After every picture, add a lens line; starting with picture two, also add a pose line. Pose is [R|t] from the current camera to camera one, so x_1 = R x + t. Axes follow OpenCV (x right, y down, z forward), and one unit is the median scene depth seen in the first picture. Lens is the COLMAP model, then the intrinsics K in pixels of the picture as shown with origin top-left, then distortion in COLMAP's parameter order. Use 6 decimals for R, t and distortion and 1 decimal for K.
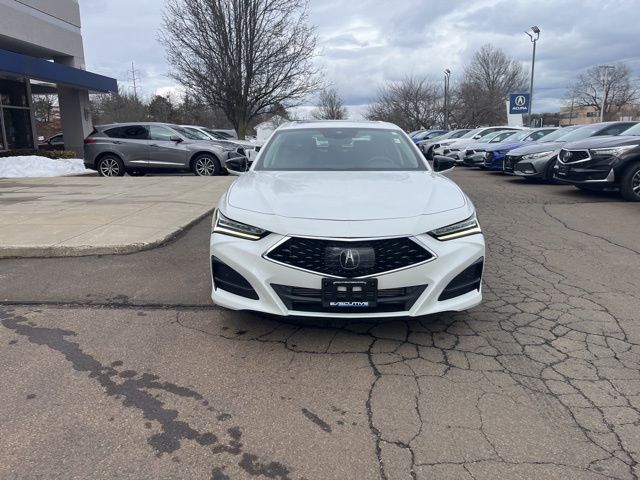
lens RADIAL K [[480.8, 0, 319.0], [0, 480.8, 234.3], [0, 0, 1]] dist [0.078805, -0.100446]
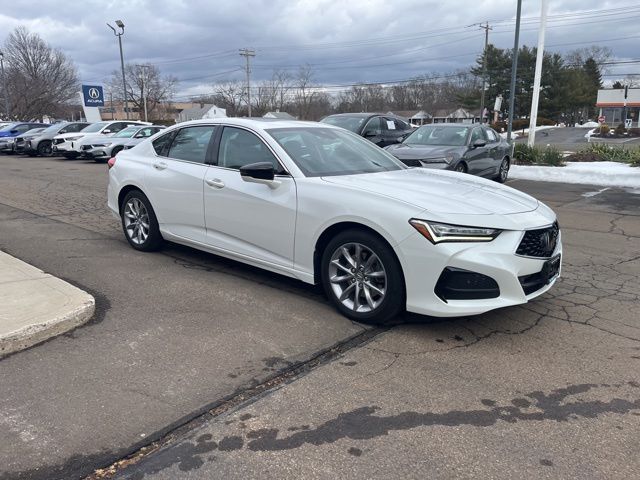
lens RADIAL K [[480.8, 0, 316.8], [0, 480.8, 236.2], [0, 0, 1]] dist [0.078805, -0.100446]
pose [[0.640433, -0.158469, 0.751487, -1.131231], [0.145594, 0.985789, 0.083799, -0.137496], [-0.754088, 0.055744, 0.654404, 0.593182]]
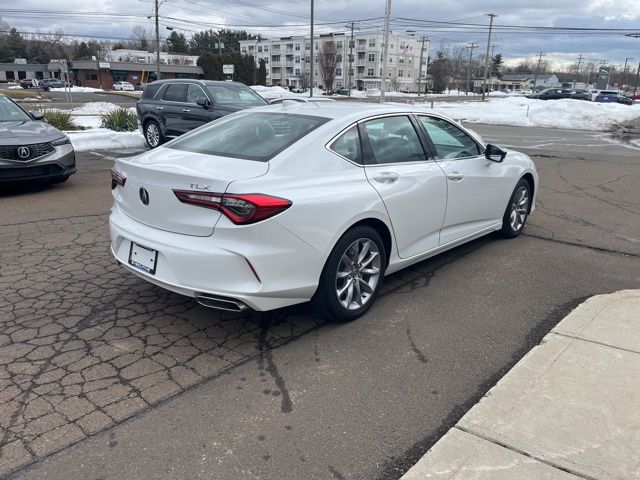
lens RADIAL K [[480.8, 0, 317.9], [0, 480.8, 241.8], [0, 0, 1]] dist [0.078805, -0.100446]
pose [[-0.749594, -0.201240, 0.630564, -0.834996], [0.123584, 0.893356, 0.432021, -0.681962], [-0.650258, 0.401768, -0.644784, 2.926472]]
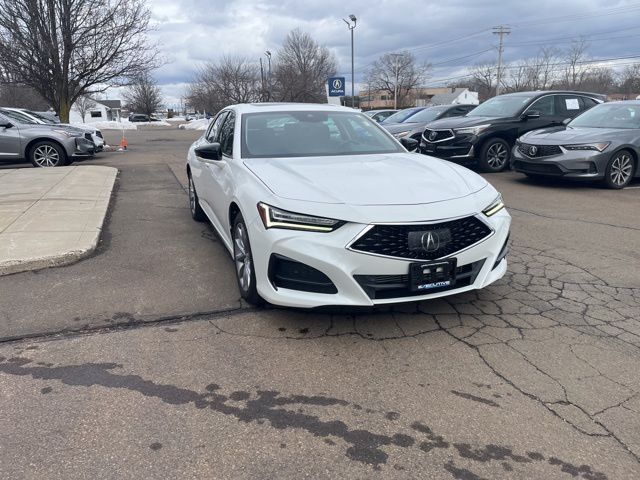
lens RADIAL K [[480.8, 0, 318.9], [0, 480.8, 236.0], [0, 0, 1]] dist [0.078805, -0.100446]
pose [[0.930900, -0.095969, 0.352441, -0.477880], [0.082116, 0.995154, 0.054084, -0.032238], [-0.355924, -0.021406, 0.934270, 0.119615]]
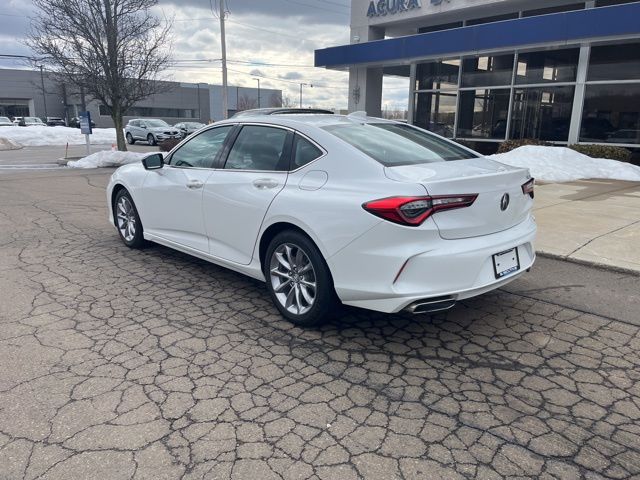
lens RADIAL K [[480.8, 0, 318.2], [0, 480.8, 246.6], [0, 0, 1]] dist [0.078805, -0.100446]
pose [[-0.732820, 0.172583, -0.658172, 1.041433], [-0.138233, 0.909365, 0.392361, -0.638719], [0.666234, 0.378511, -0.642544, 2.905729]]
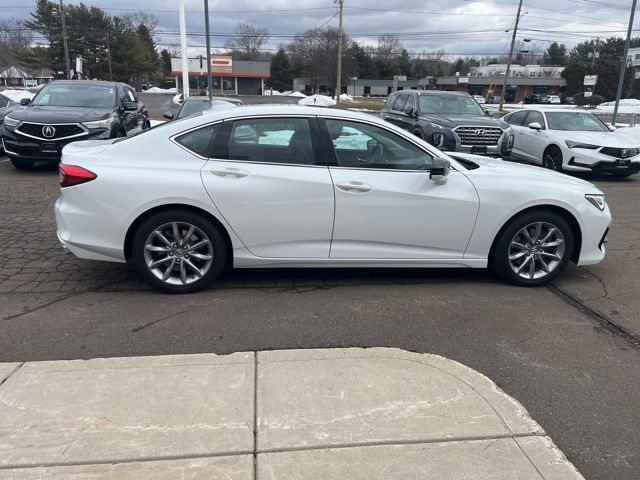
lens RADIAL K [[480.8, 0, 318.3], [0, 480.8, 240.9], [0, 0, 1]] dist [0.078805, -0.100446]
pose [[-0.143052, -0.278237, 0.949800, -1.427557], [0.177670, 0.936861, 0.301206, -0.472158], [-0.973637, 0.211839, -0.084585, 1.956237]]
